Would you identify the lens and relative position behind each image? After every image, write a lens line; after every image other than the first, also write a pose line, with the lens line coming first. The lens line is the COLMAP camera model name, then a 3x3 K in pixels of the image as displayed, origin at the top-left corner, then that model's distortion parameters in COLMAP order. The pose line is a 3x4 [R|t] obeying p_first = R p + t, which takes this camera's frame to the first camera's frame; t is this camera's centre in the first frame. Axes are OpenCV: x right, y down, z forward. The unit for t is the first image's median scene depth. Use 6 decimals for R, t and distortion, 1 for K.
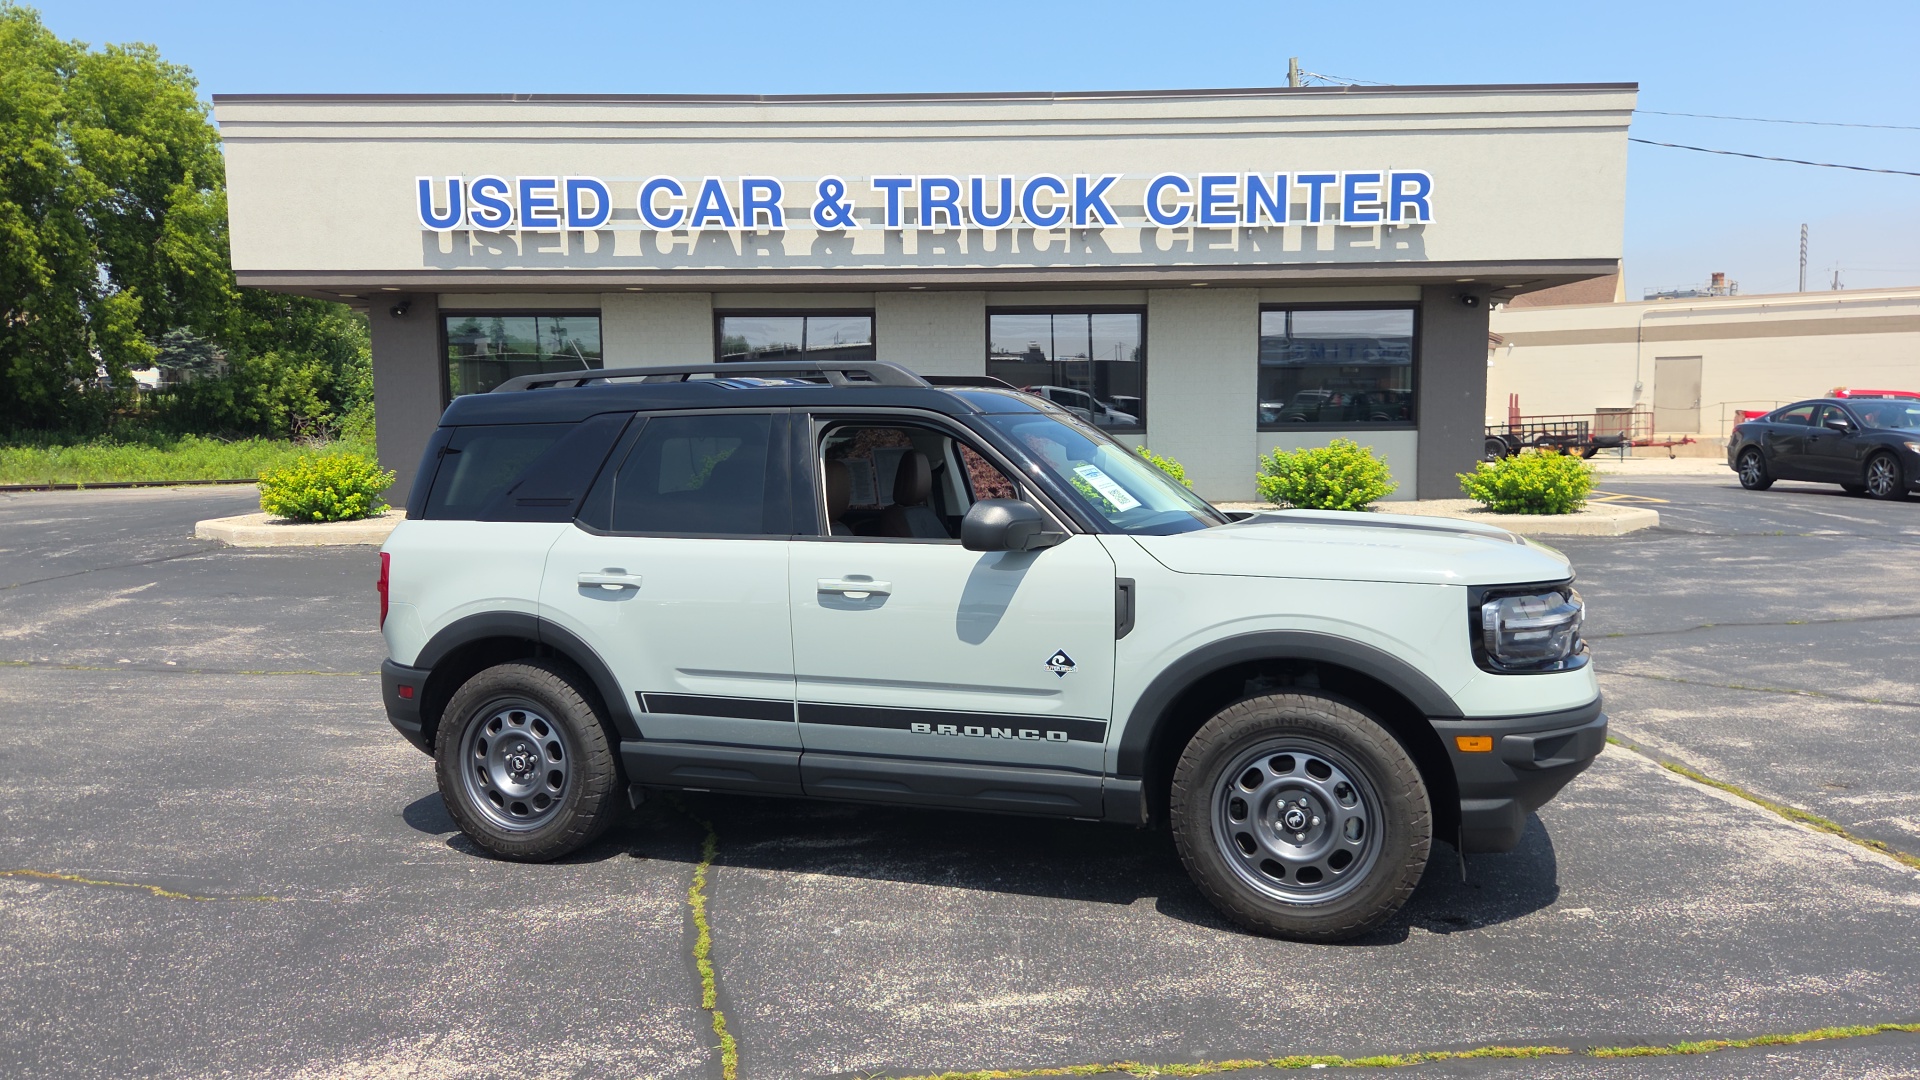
lens RADIAL K [[1285.9, 0, 963.0], [0, 1285.9, 530.2], [0, 0, 1]] dist [0.063488, -0.046556]
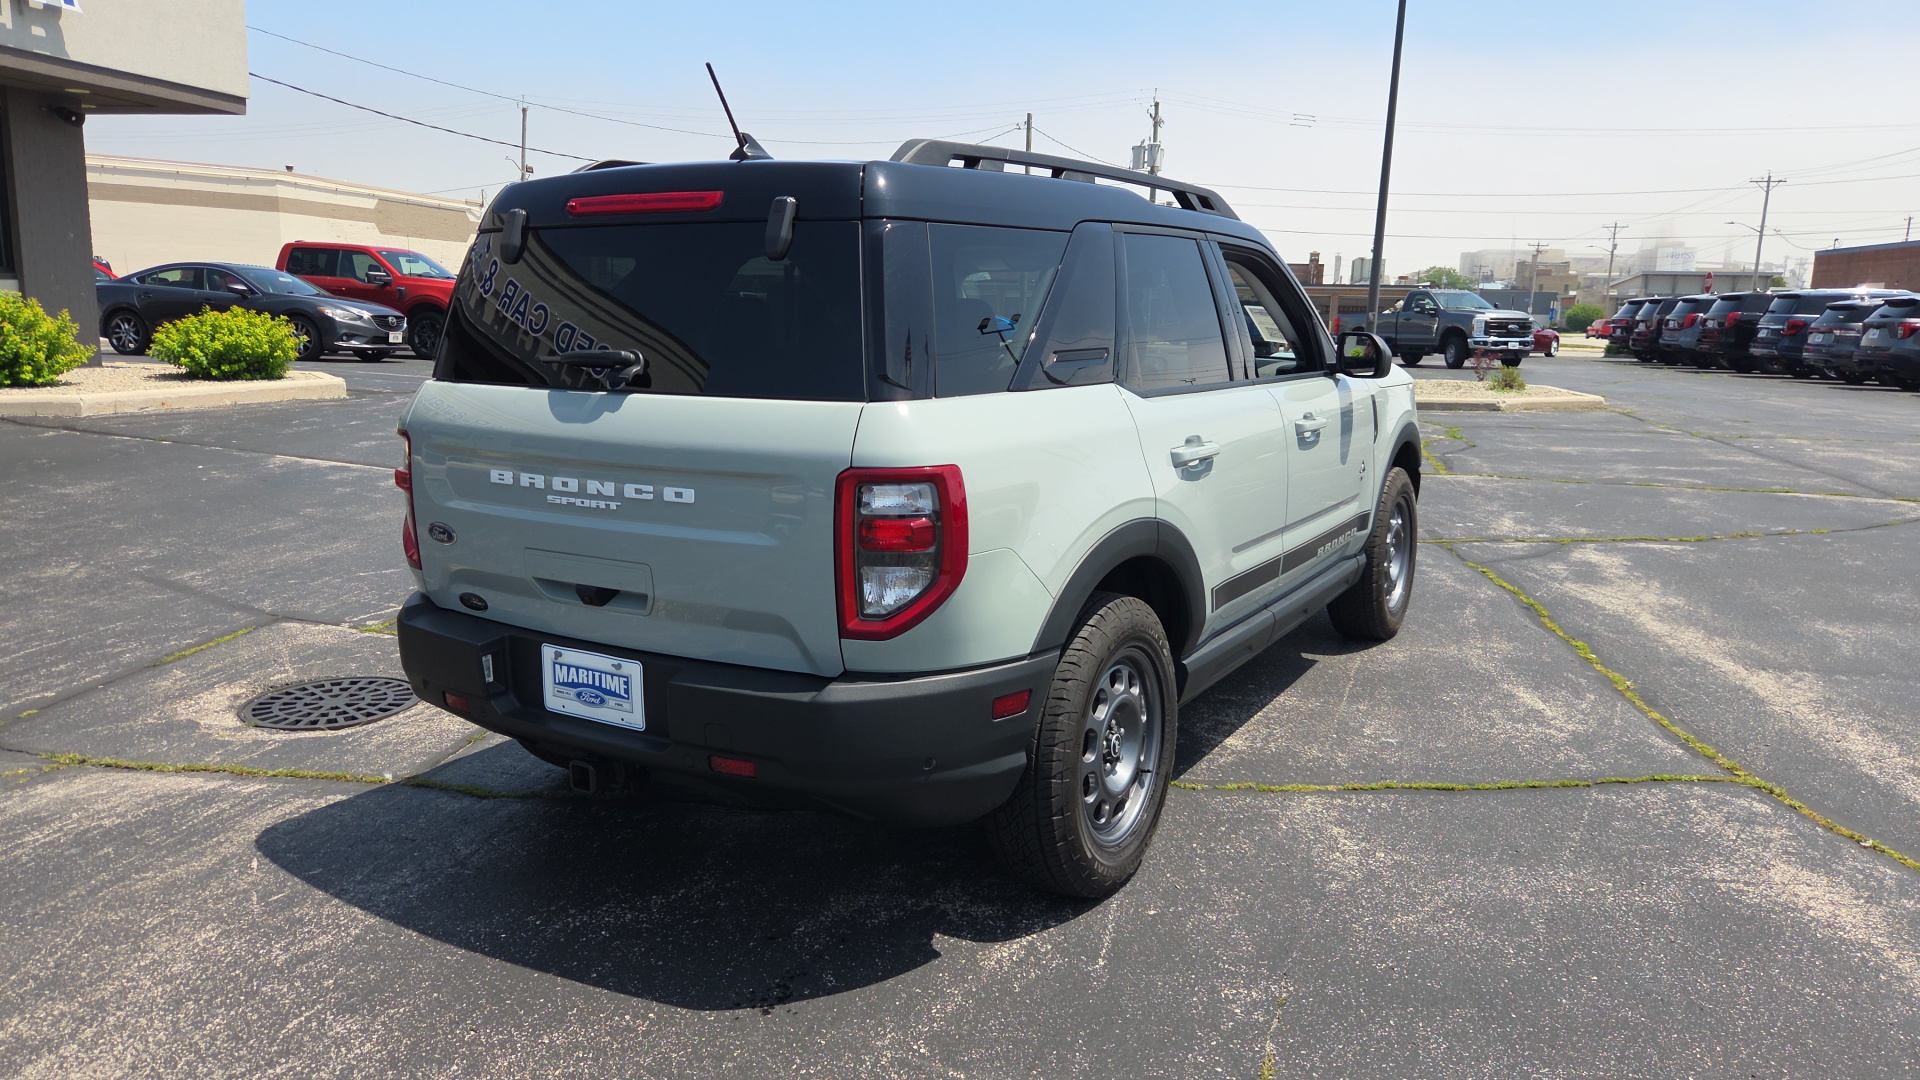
lens RADIAL K [[1285.9, 0, 969.6], [0, 1285.9, 527.0], [0, 0, 1]] dist [0.063488, -0.046556]
pose [[0.202998, -0.152514, 0.967229, -0.975901], [0.059405, 0.987894, 0.143305, -0.032348], [-0.977375, 0.028368, 0.209601, 0.918778]]
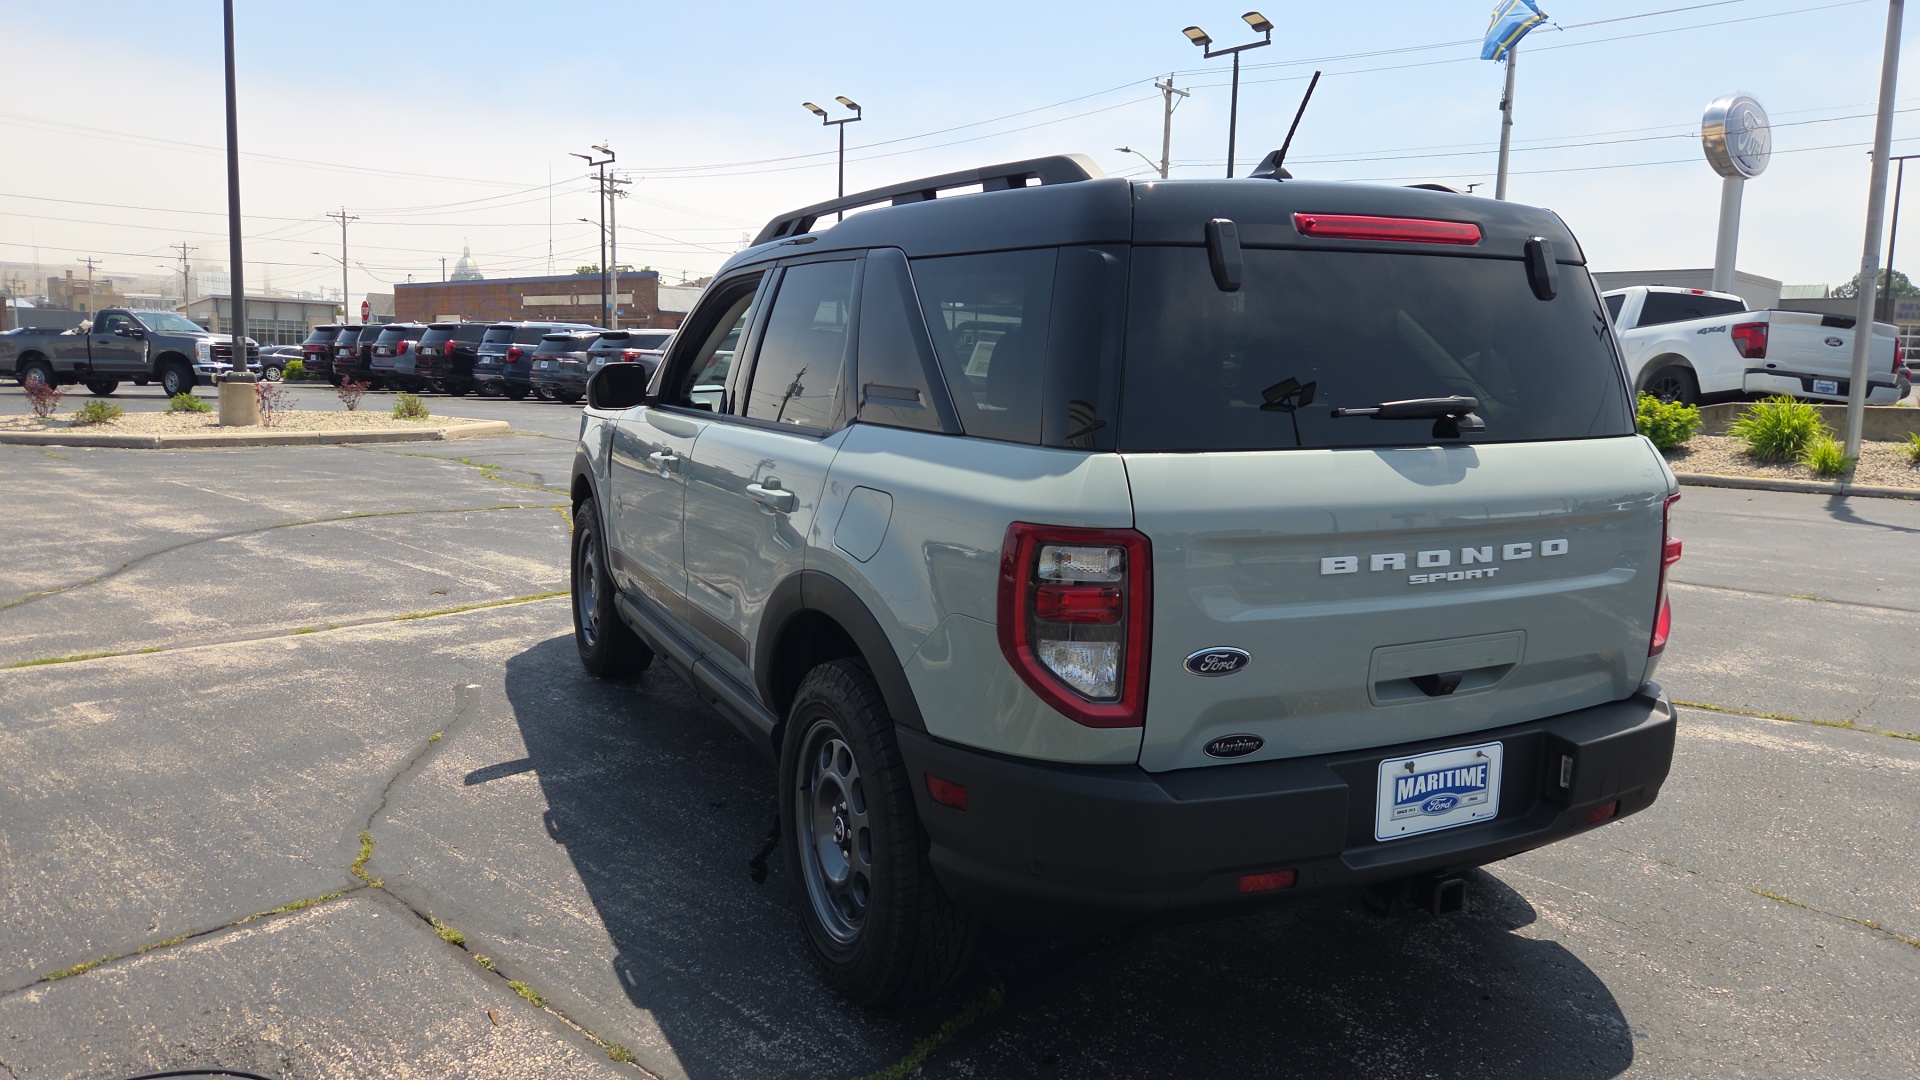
lens RADIAL K [[1285.9, 0, 961.6], [0, 1285.9, 533.0], [0, 0, 1]] dist [0.063488, -0.046556]
pose [[-0.718142, -0.099848, 0.688696, -0.647851], [0.038829, 0.982362, 0.182913, -0.085572], [-0.694812, 0.158099, -0.701599, 1.699336]]
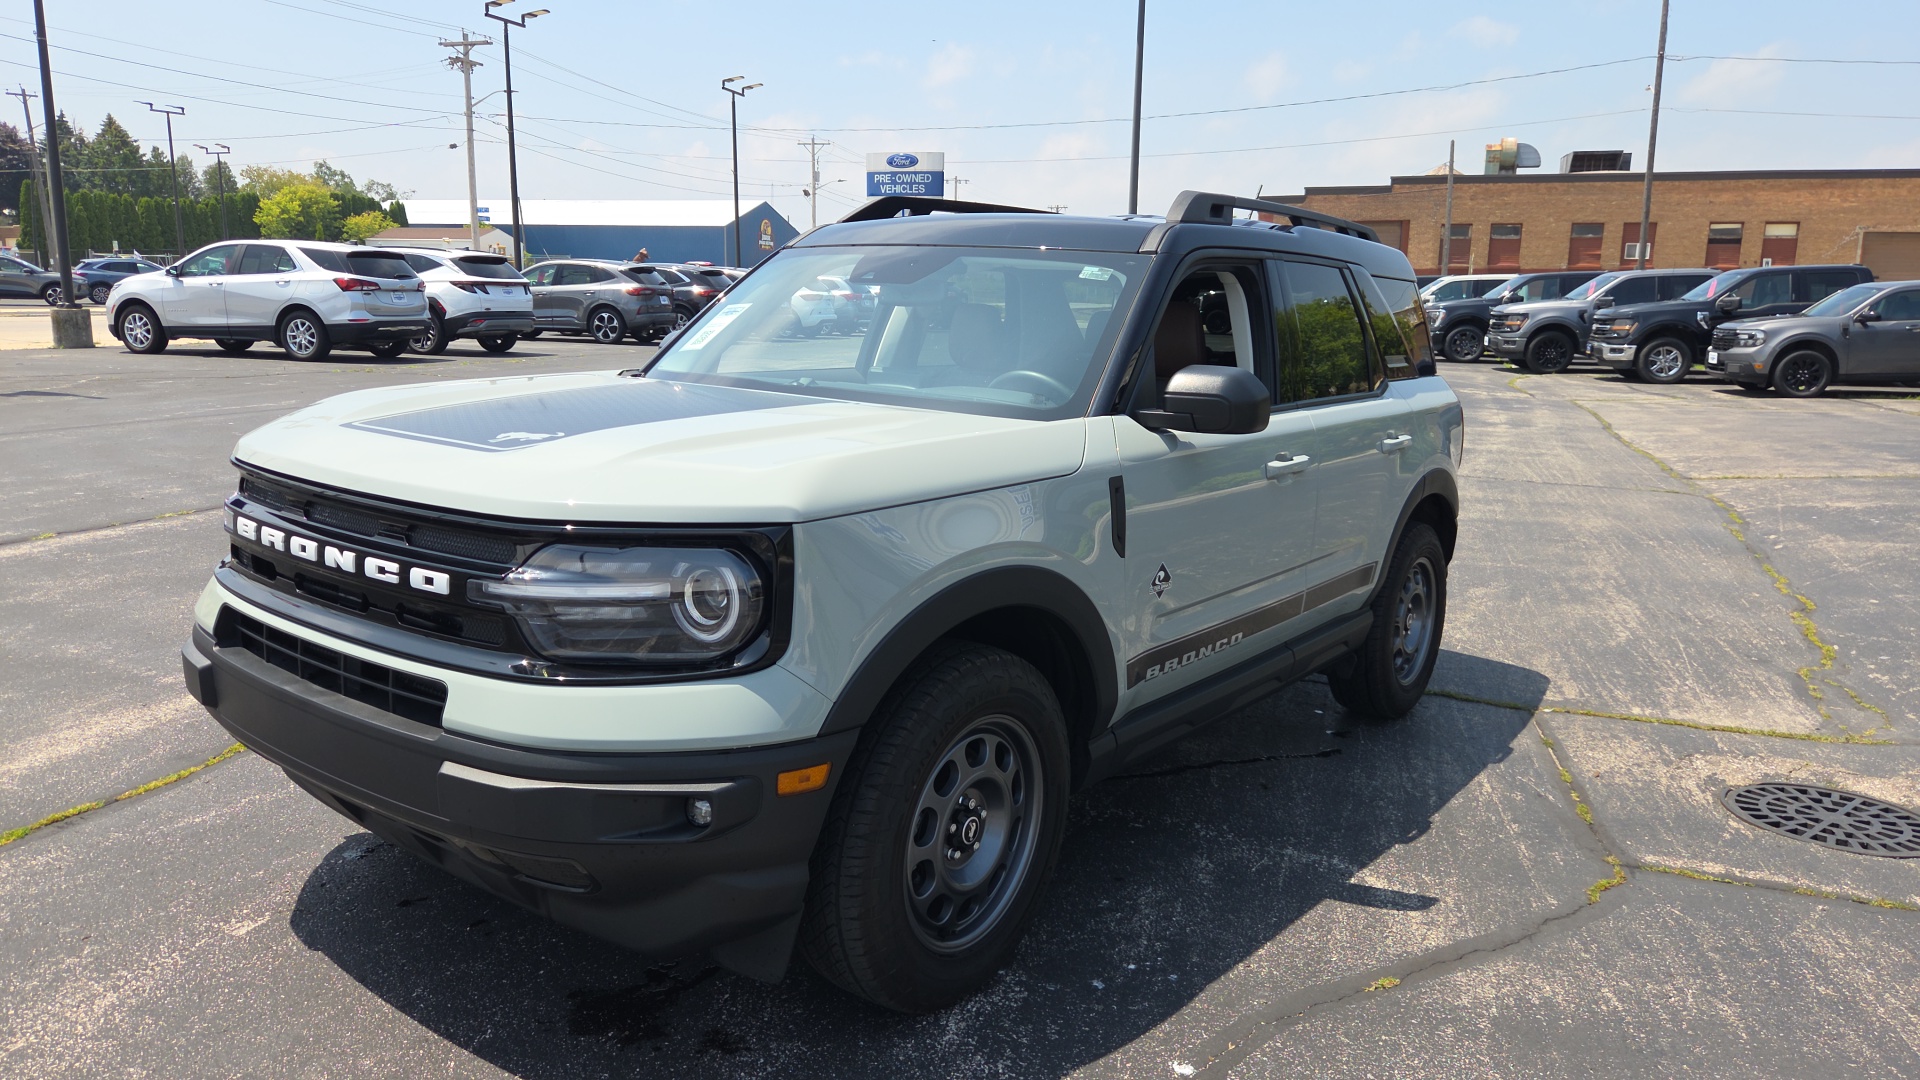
lens RADIAL K [[1285.9, 0, 957.5], [0, 1285.9, 537.6], [0, 0, 1]] dist [0.063488, -0.046556]
pose [[-0.303240, 0.176073, -0.936506, 0.823182], [-0.099961, 0.971481, 0.215017, -0.089156], [0.947657, 0.158816, -0.276992, 1.278706]]
